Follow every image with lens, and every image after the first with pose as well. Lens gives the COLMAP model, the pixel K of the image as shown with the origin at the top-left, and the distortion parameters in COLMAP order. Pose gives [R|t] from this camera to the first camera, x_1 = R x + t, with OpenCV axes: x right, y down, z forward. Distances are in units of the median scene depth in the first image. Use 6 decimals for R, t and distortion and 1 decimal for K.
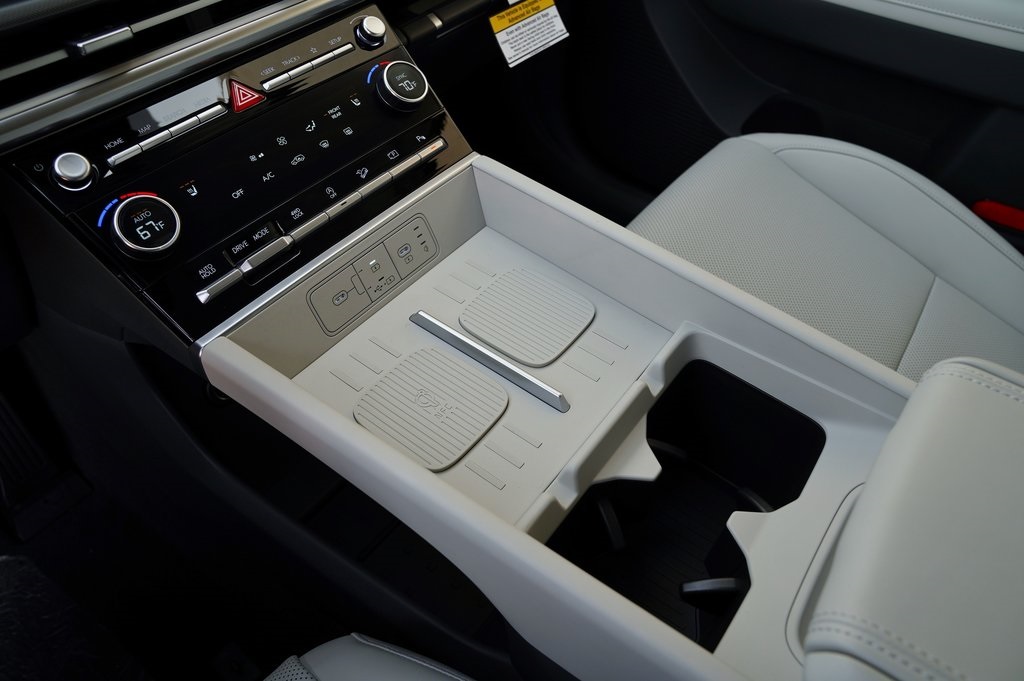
lens RADIAL K [[698.7, 0, 513.9], [0, 698.7, 327.9], [0, 0, 1]] dist [-0.117279, 0.076454]
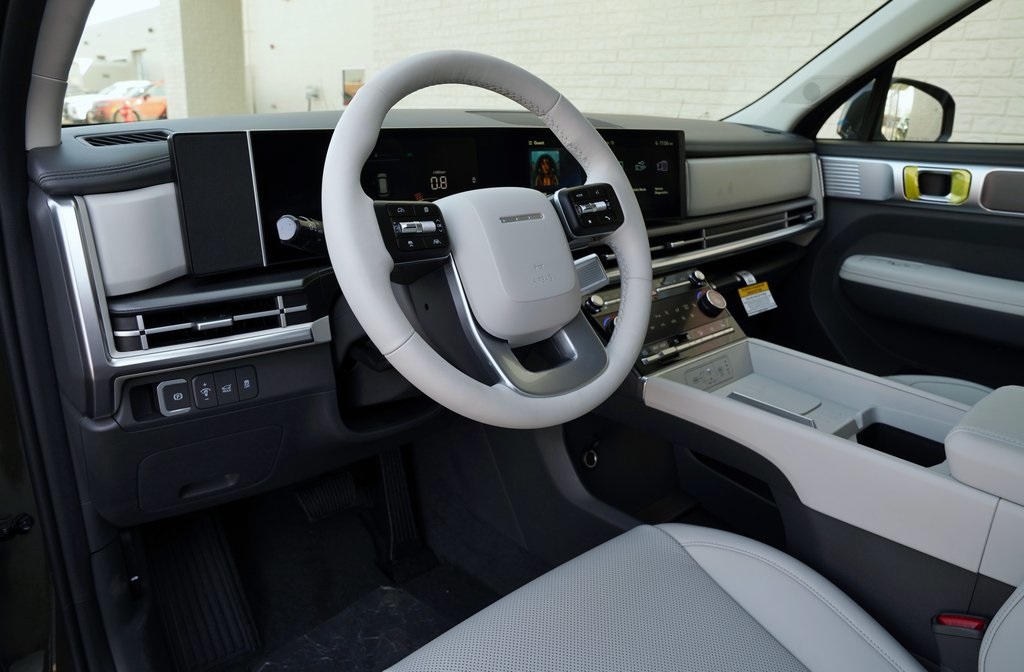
lens RADIAL K [[698.7, 0, 515.5], [0, 698.7, 340.6], [0, 0, 1]] dist [-0.117279, 0.076454]
pose [[0.981814, 0.059684, -0.180218, -0.387098], [-0.136040, 0.883318, -0.448600, 0.795369], [0.132416, 0.464959, 0.875374, -0.865568]]
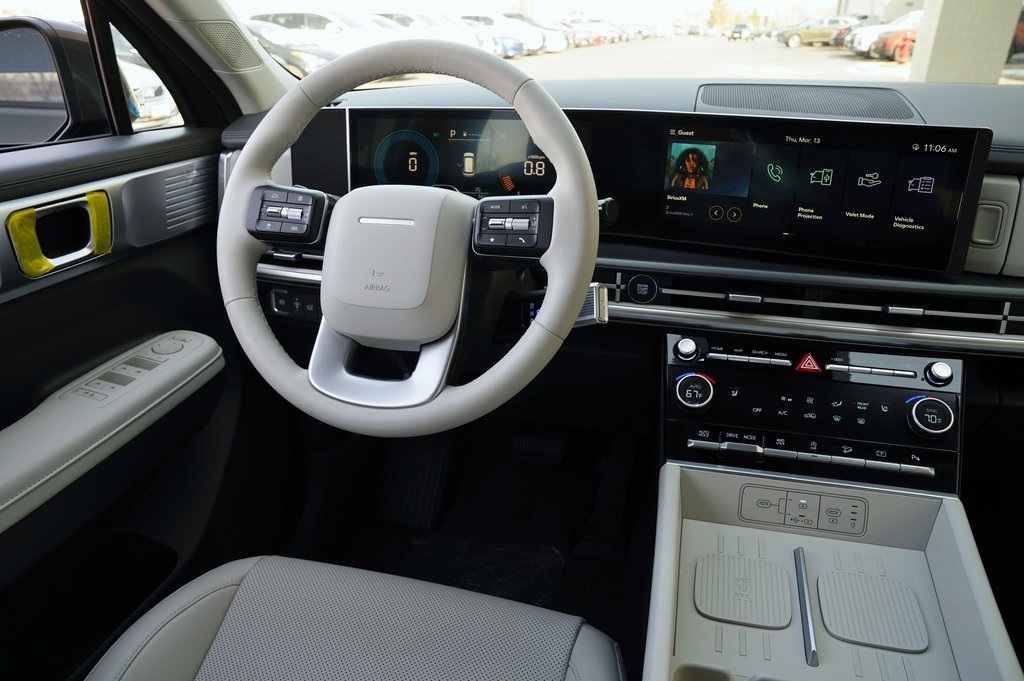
lens RADIAL K [[698.7, 0, 511.5], [0, 698.7, 342.1], [0, 0, 1]] dist [-0.117279, 0.076454]
pose [[0.367284, 0.355116, -0.859648, 0.596324], [-0.651592, 0.757778, 0.034642, -0.006399], [0.663725, 0.547416, 0.509710, -0.206774]]
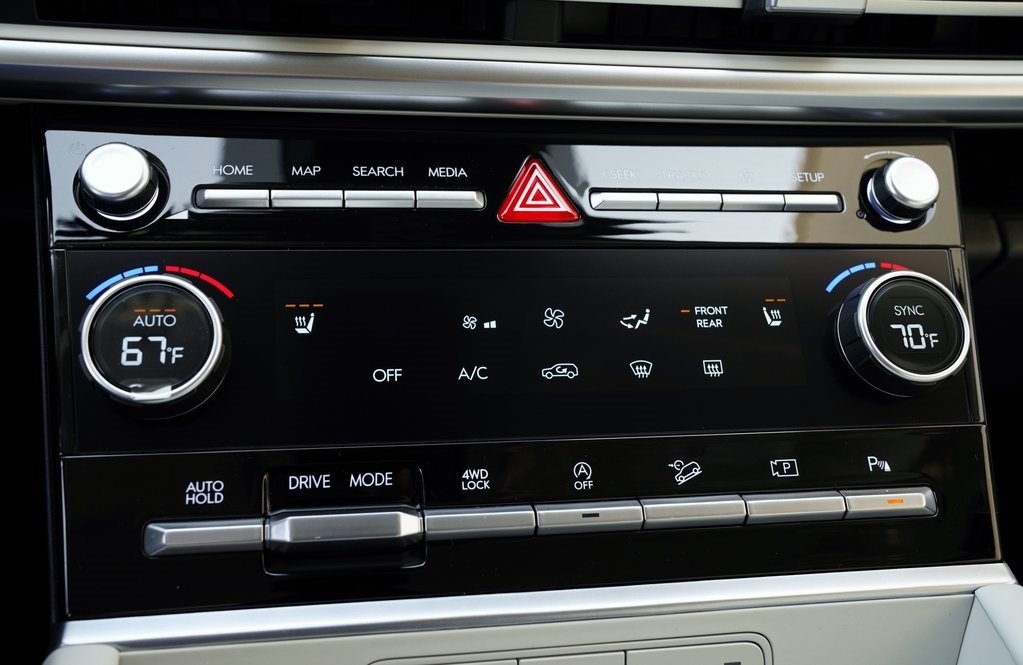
lens RADIAL K [[1082.1, 0, 503.9], [0, 1082.1, 329.5], [0, 0, 1]] dist [-0.007927, 0.000000]
pose [[0.724978, 0.402803, -0.558709, 0.024402], [-0.544758, 0.831706, -0.107254, -0.168198], [0.421480, 0.382118, 0.822399, 0.405049]]
